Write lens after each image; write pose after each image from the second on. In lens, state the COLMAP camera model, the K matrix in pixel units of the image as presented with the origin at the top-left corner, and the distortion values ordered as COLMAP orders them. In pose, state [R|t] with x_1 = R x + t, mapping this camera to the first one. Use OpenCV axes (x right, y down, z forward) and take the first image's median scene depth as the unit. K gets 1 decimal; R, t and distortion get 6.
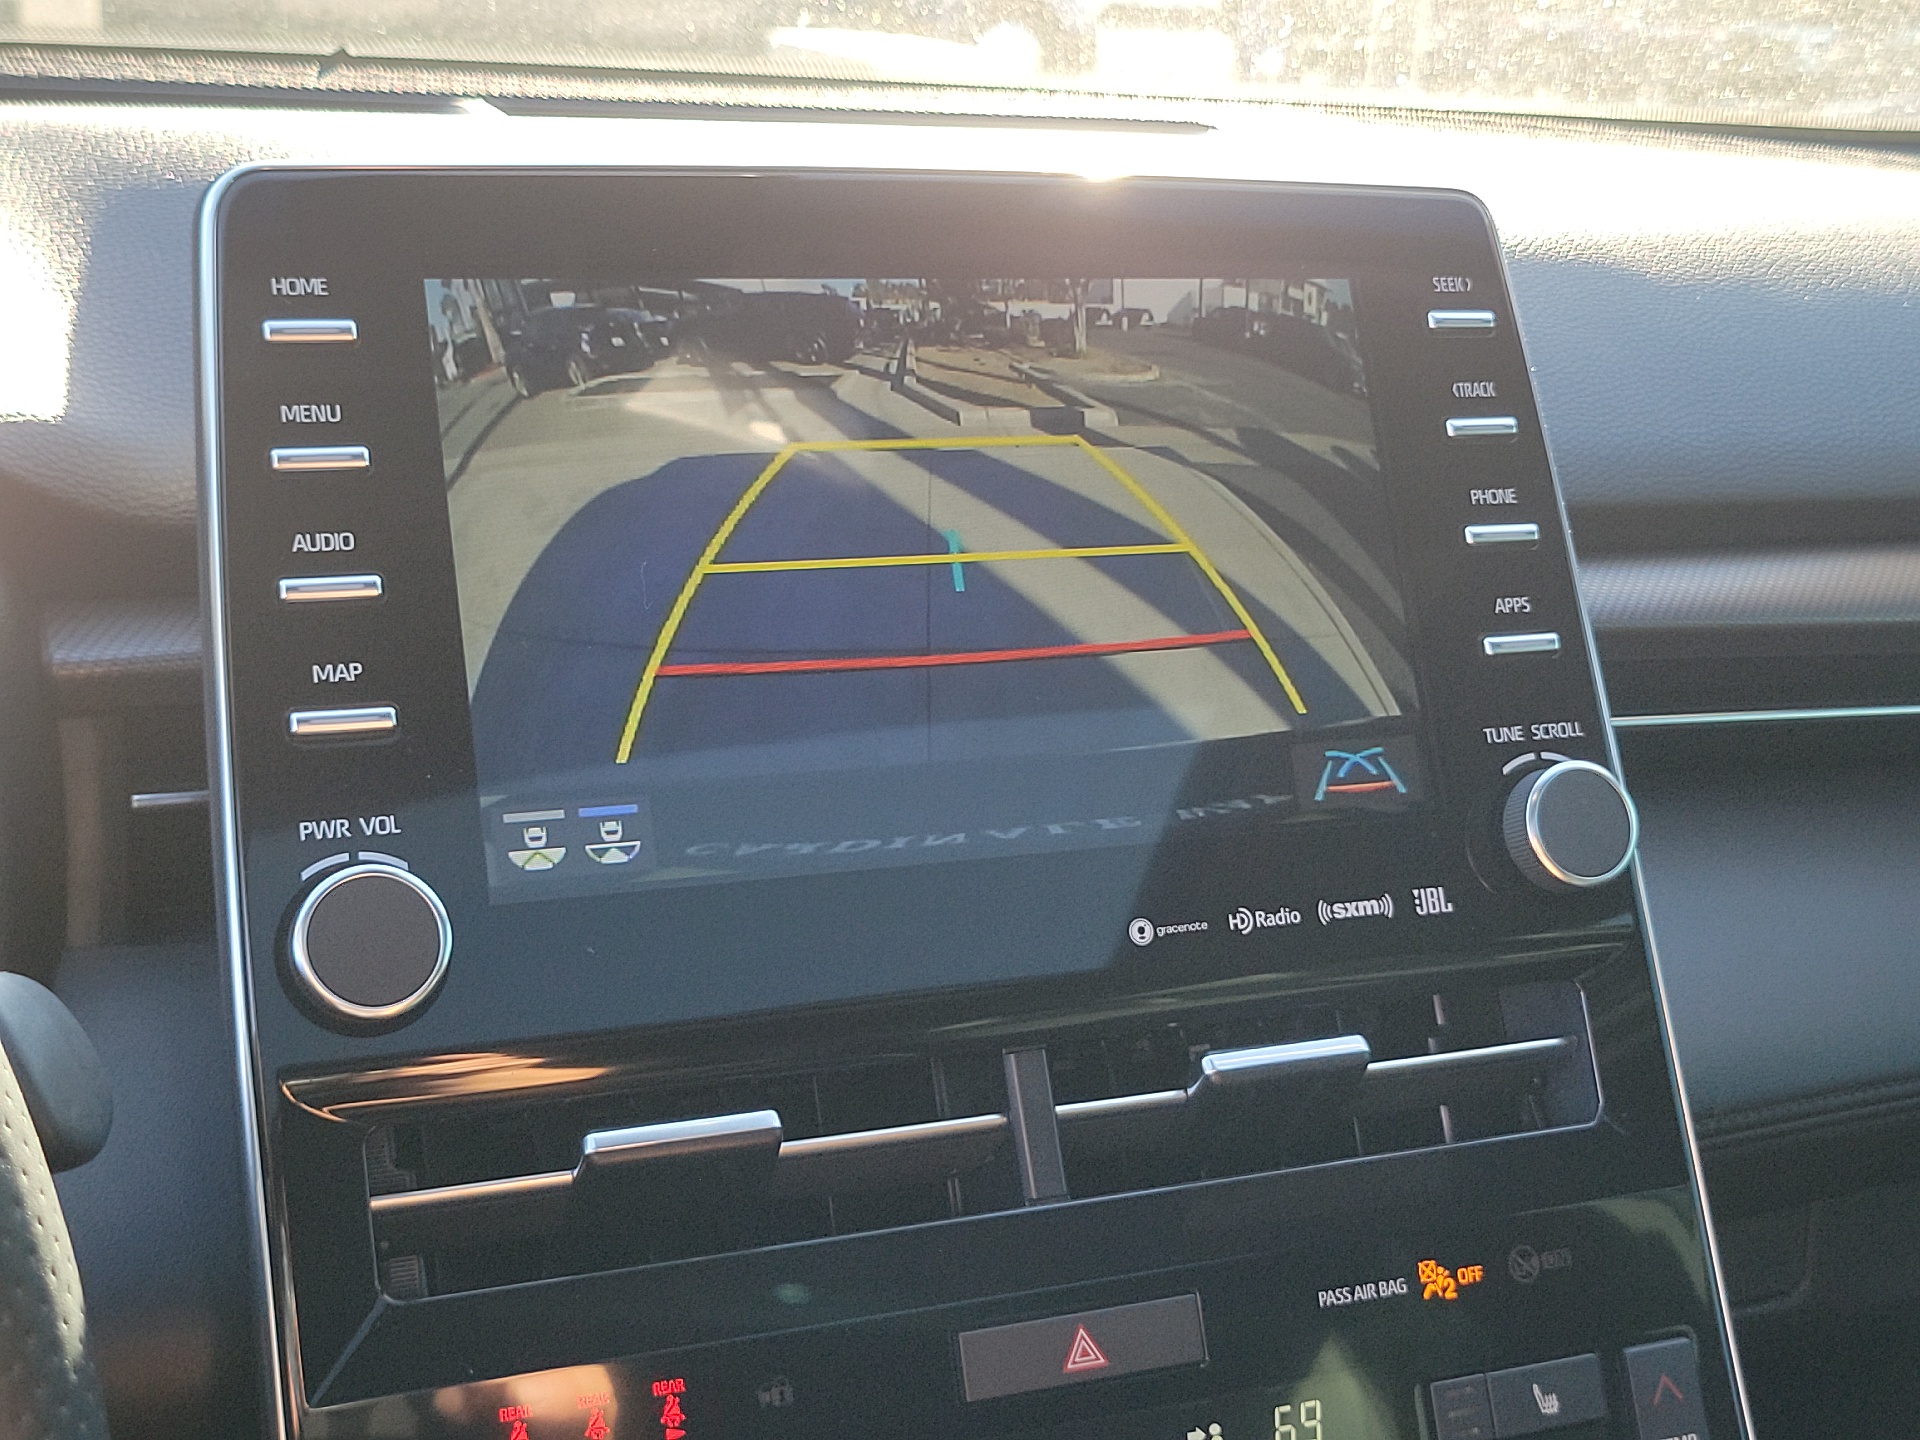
lens RADIAL K [[2533.6, 0, 938.9], [0, 2533.6, 751.0], [0, 0, 1]] dist [0.009595, 0.053473]
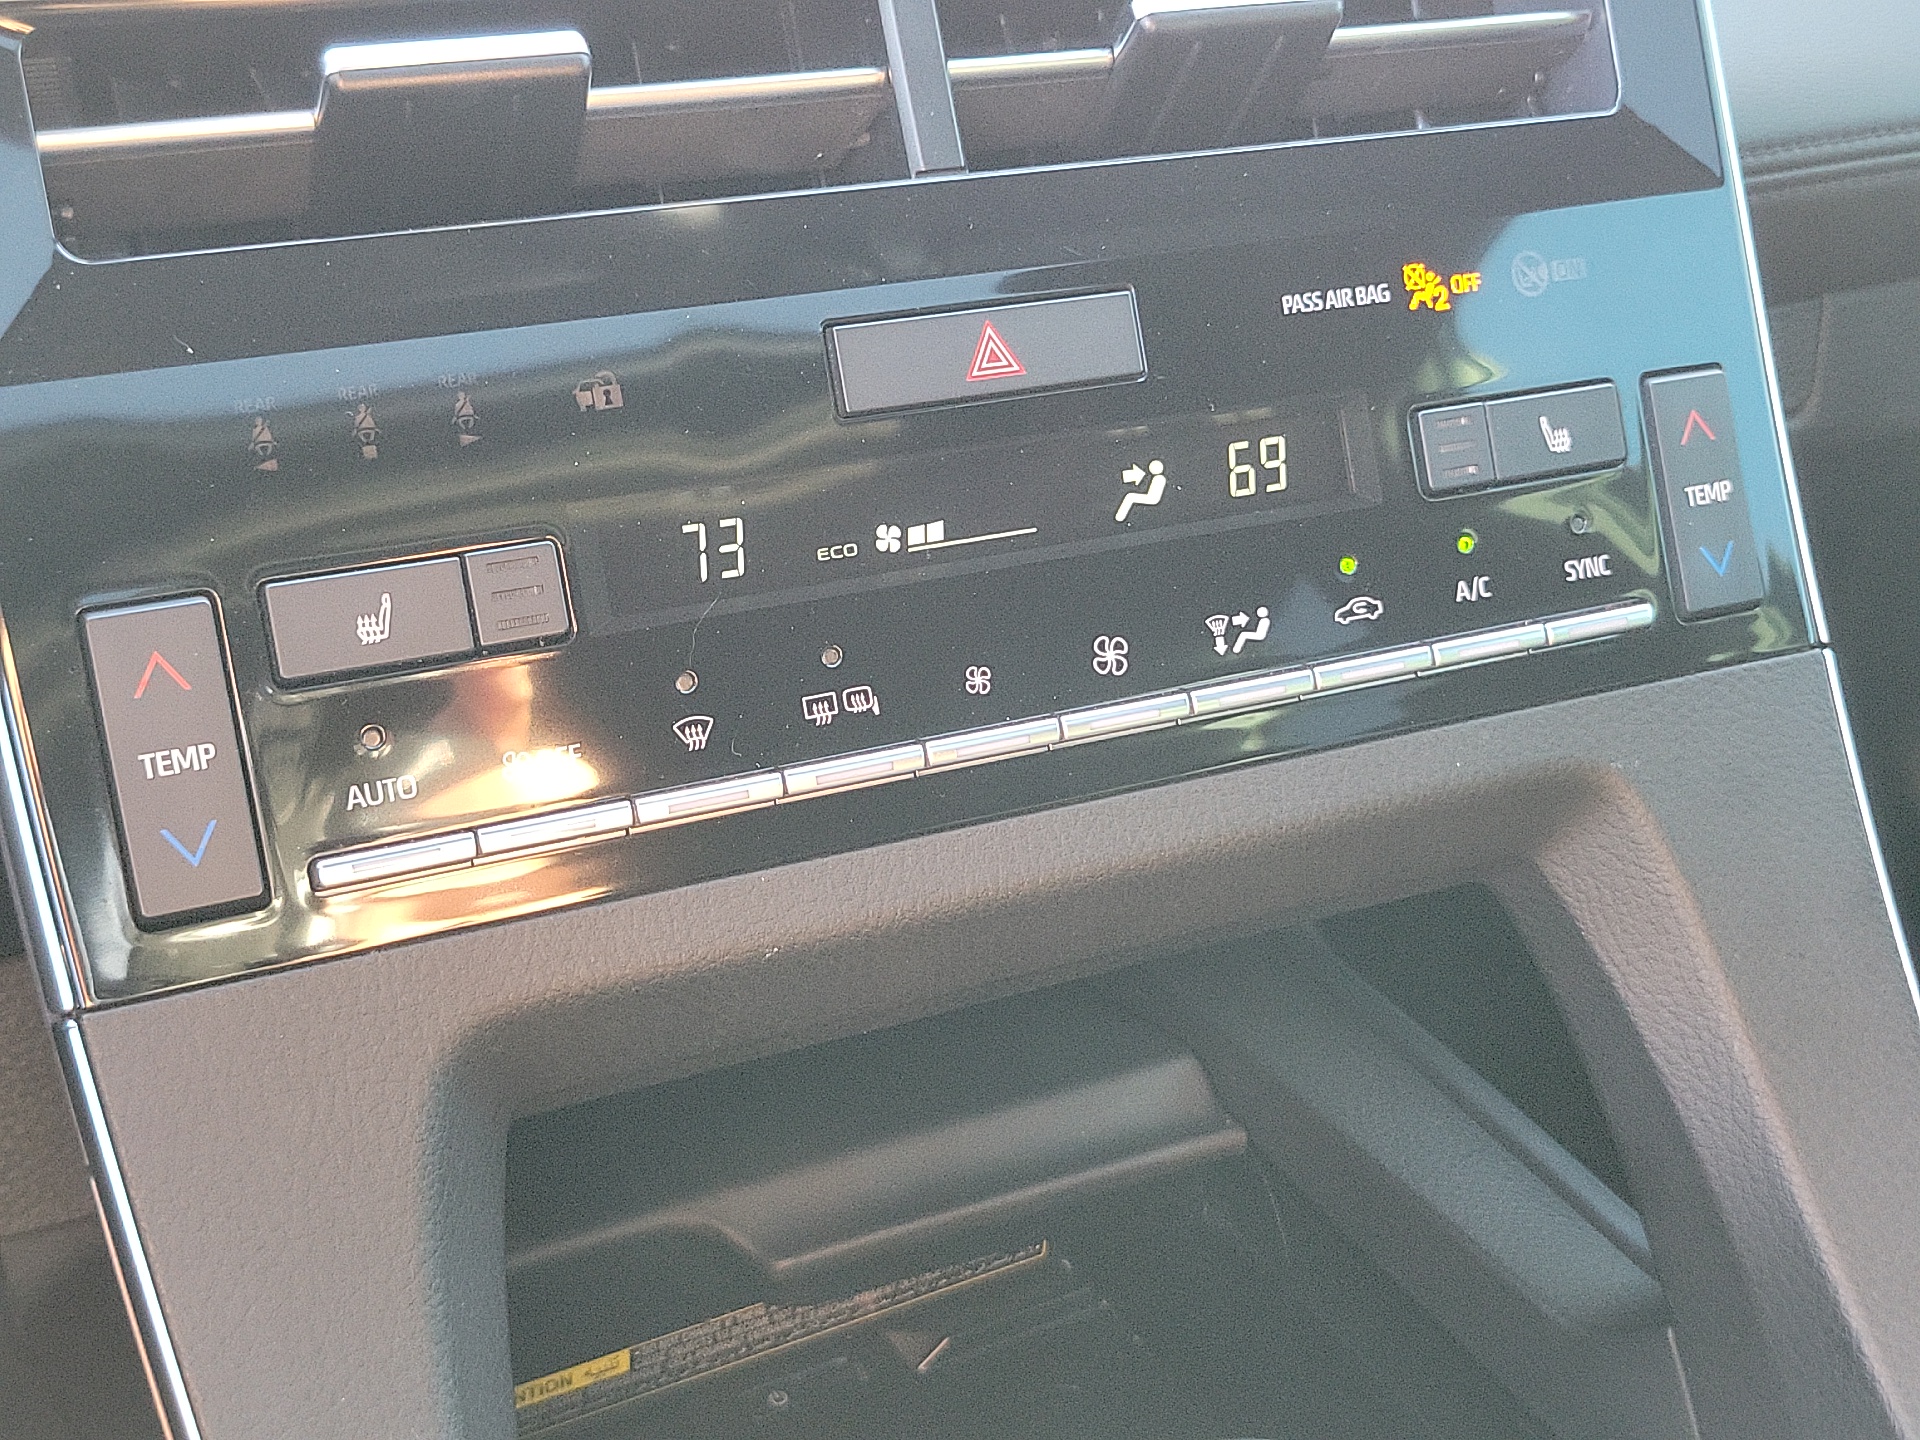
lens RADIAL K [[2581.9, 0, 960.0], [0, 2581.9, 720.0], [0, 0, 1]] dist [-0.005568, -0.020257]
pose [[0.997587, -0.038623, 0.057691, -0.003261], [0.027107, 0.981700, 0.188494, 0.185553], [-0.063916, -0.186475, 0.980378, 0.183520]]
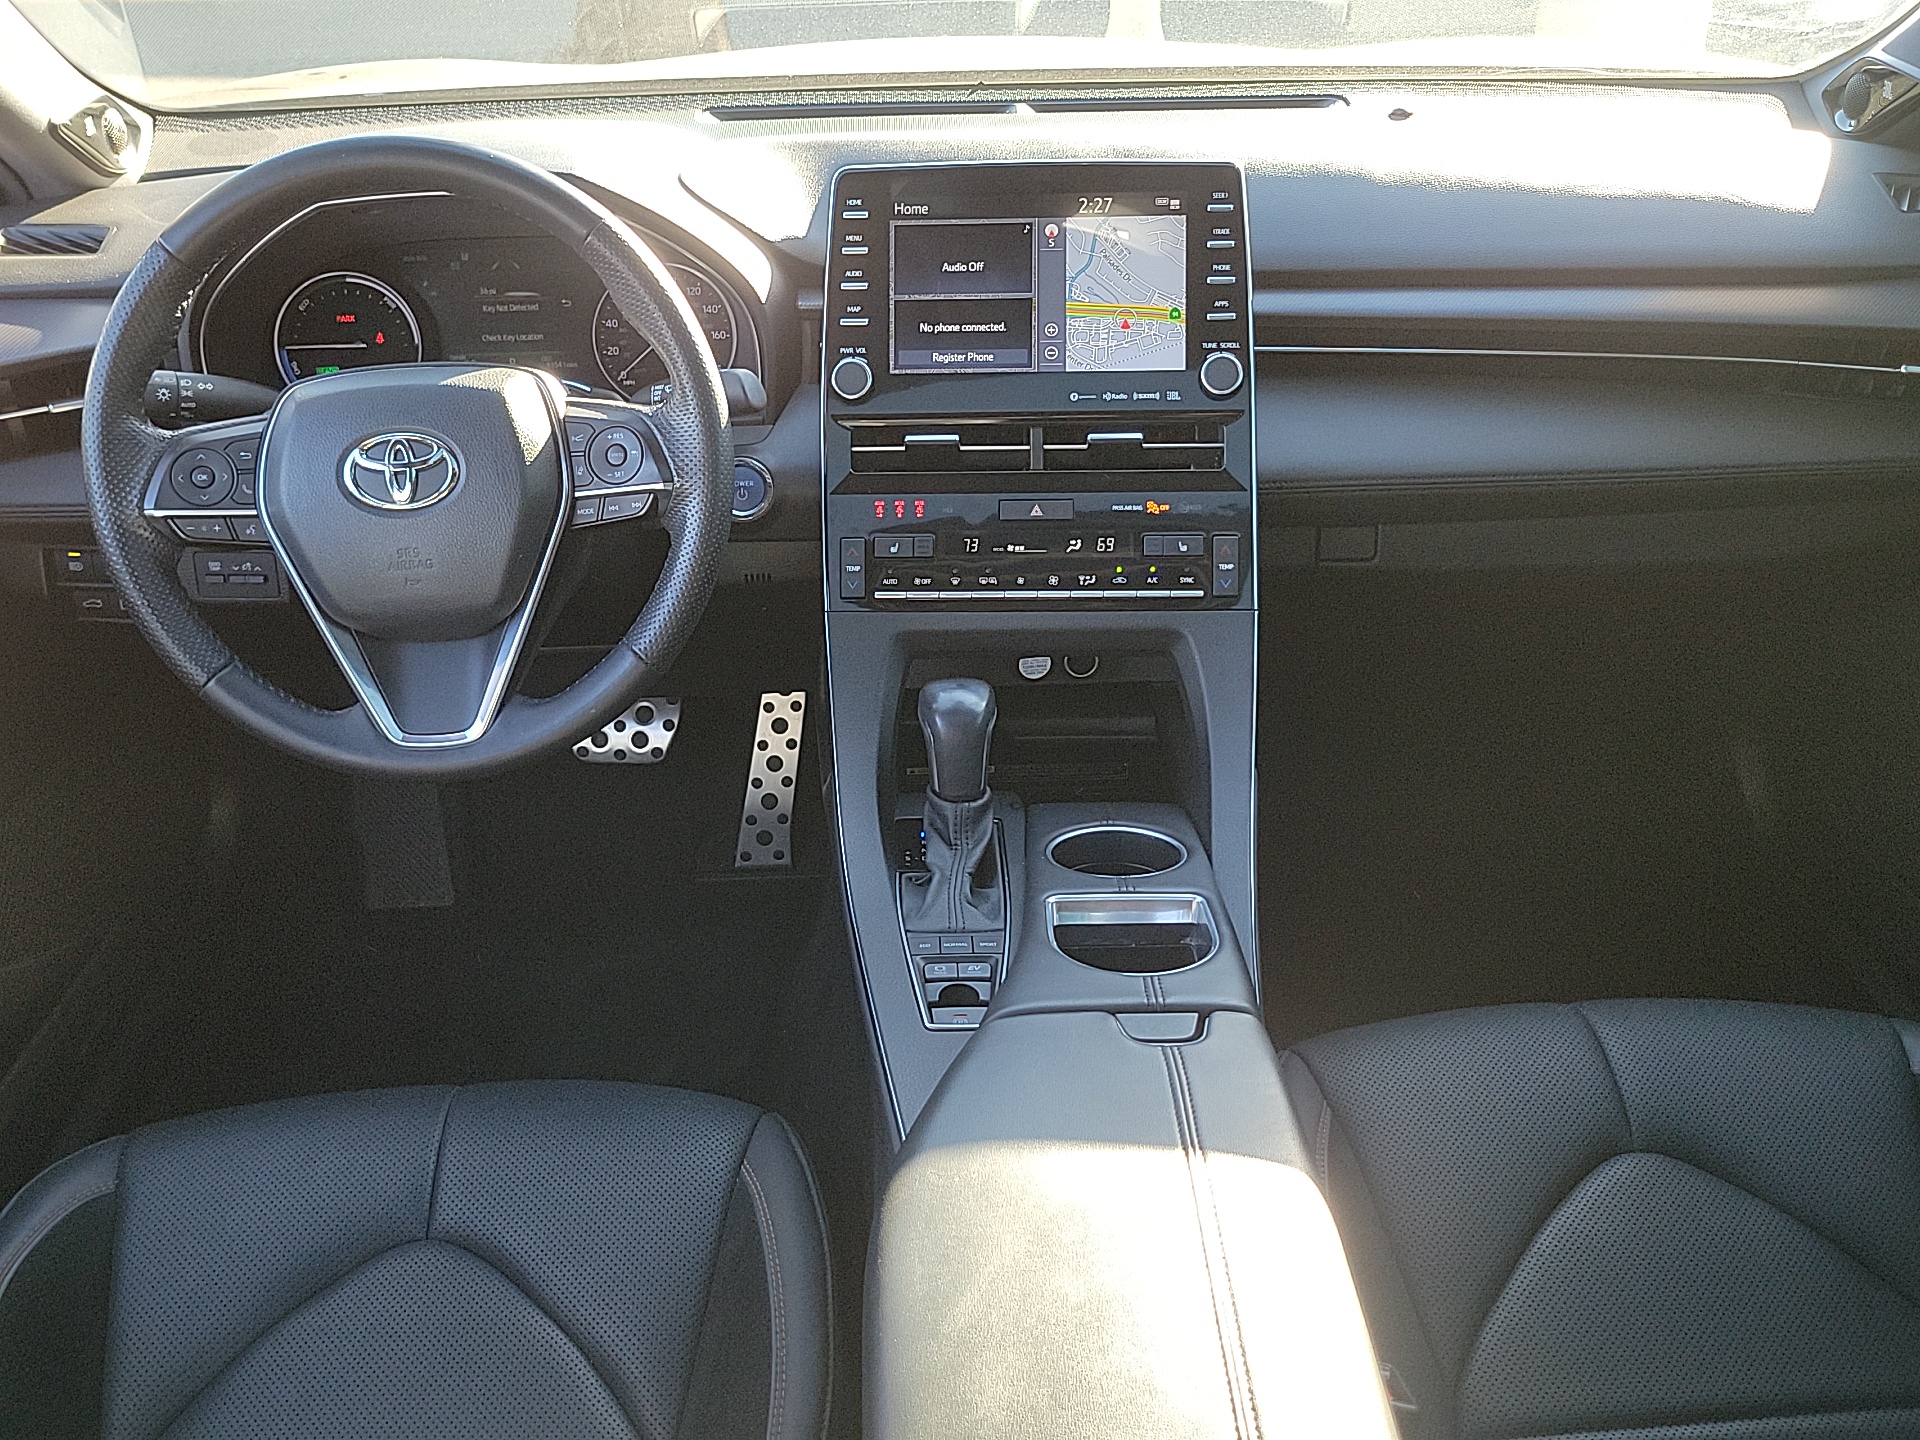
lens RADIAL K [[1692.2, 0, 961.3], [0, 1692.2, 731.8], [0, 0, 1]] dist [0.026939, -0.008133]
pose [[0.904041, 0.136001, -0.405234, 0.924146], [-0.058875, 0.978616, 0.197090, 0.071228], [0.423373, -0.154319, 0.892716, -1.174956]]
